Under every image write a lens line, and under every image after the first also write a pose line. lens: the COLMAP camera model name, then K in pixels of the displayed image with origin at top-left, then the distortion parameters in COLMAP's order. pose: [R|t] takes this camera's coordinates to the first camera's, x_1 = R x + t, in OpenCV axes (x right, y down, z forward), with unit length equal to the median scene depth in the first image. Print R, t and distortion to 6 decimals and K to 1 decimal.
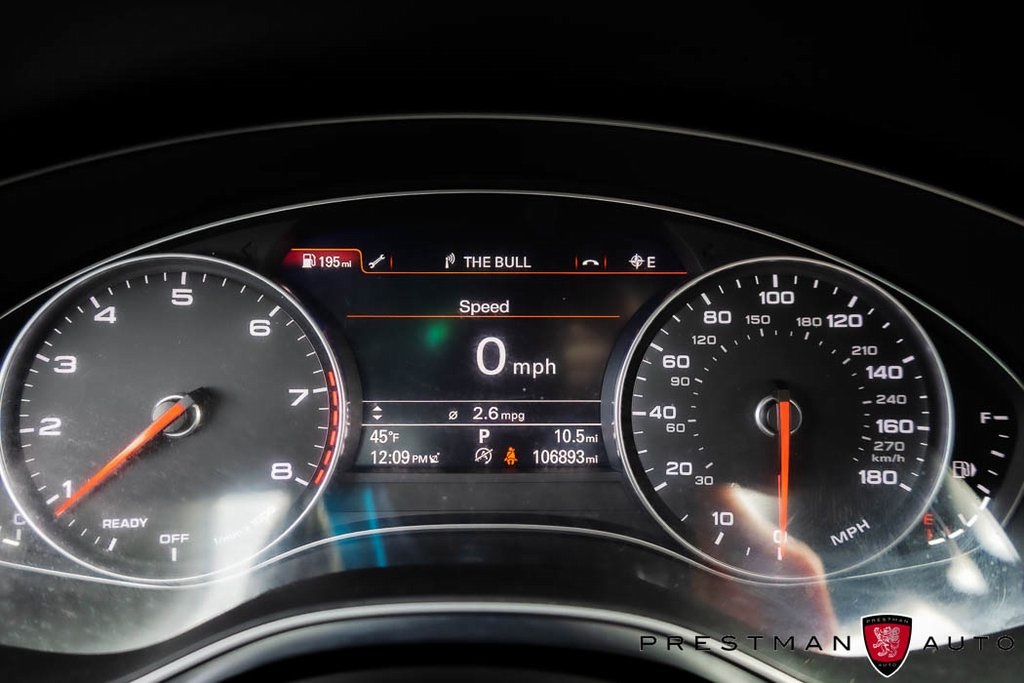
lens RADIAL K [[664.5, 0, 512.3], [0, 664.5, 340.7], [0, 0, 1]] dist [0.014372, -0.008562]
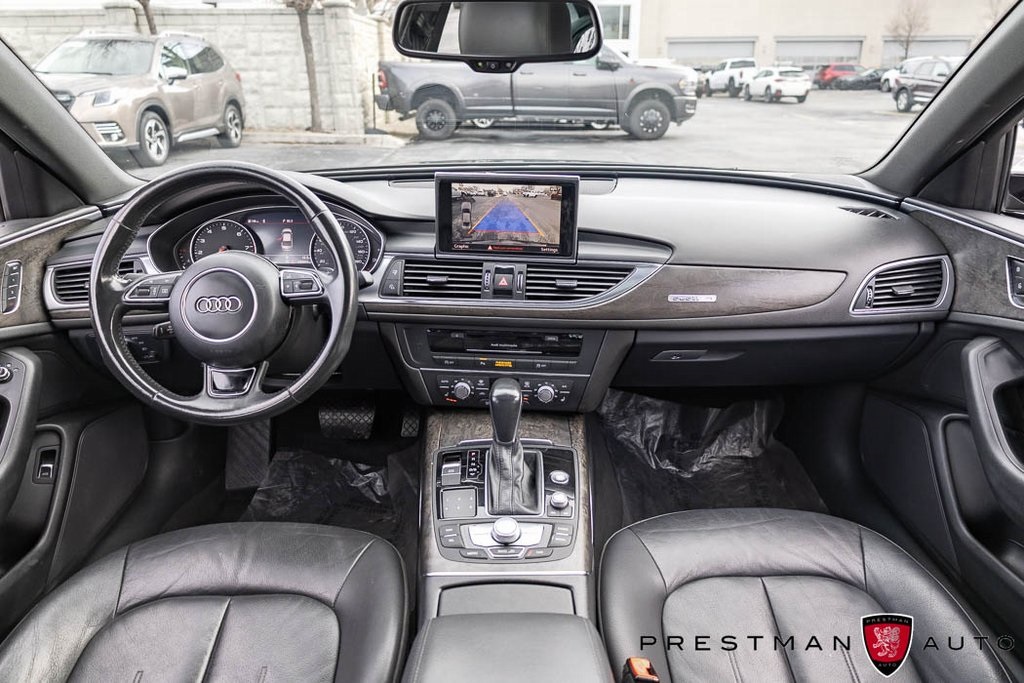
lens RADIAL K [[664.5, 0, 513.0], [0, 664.5, 344.0], [0, 0, 1]] dist [0.014372, -0.008562]
pose [[0.999968, -0.007902, 0.001400, 1.697664], [0.007818, 0.998577, 0.052745, 0.566800], [-0.001815, -0.052732, 0.998607, -4.124866]]
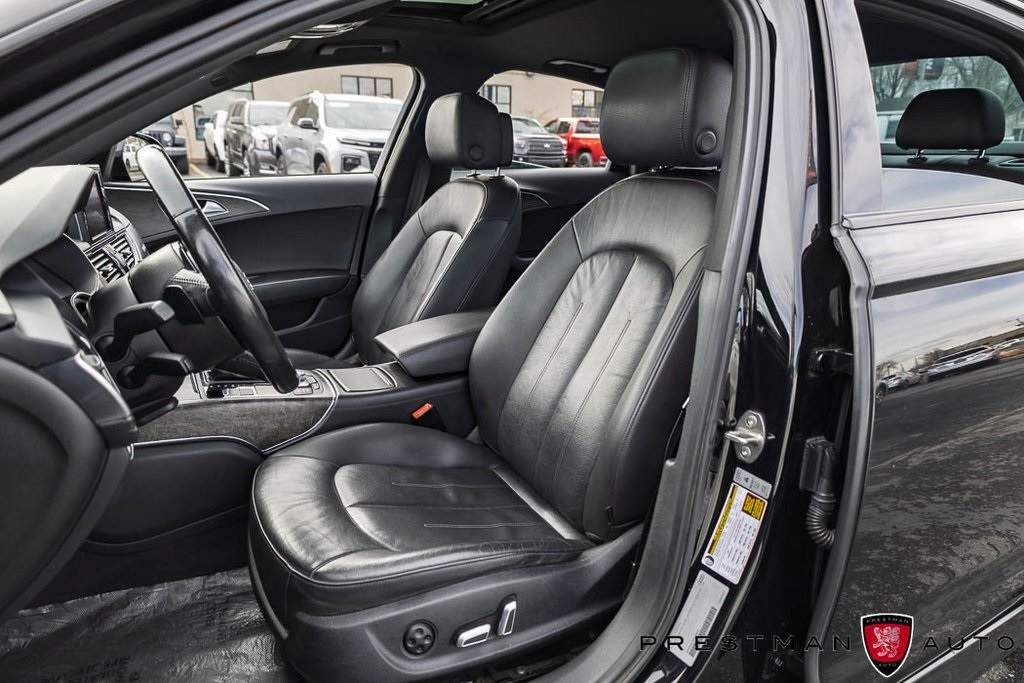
lens RADIAL K [[664.5, 0, 509.8], [0, 664.5, 333.3], [0, 0, 1]] dist [0.014372, -0.008562]
pose [[-0.460111, -0.242143, 0.854204, -4.360077], [0.271679, 0.877546, 0.395099, -0.353645], [-0.845274, 0.413859, -0.337984, -0.026453]]
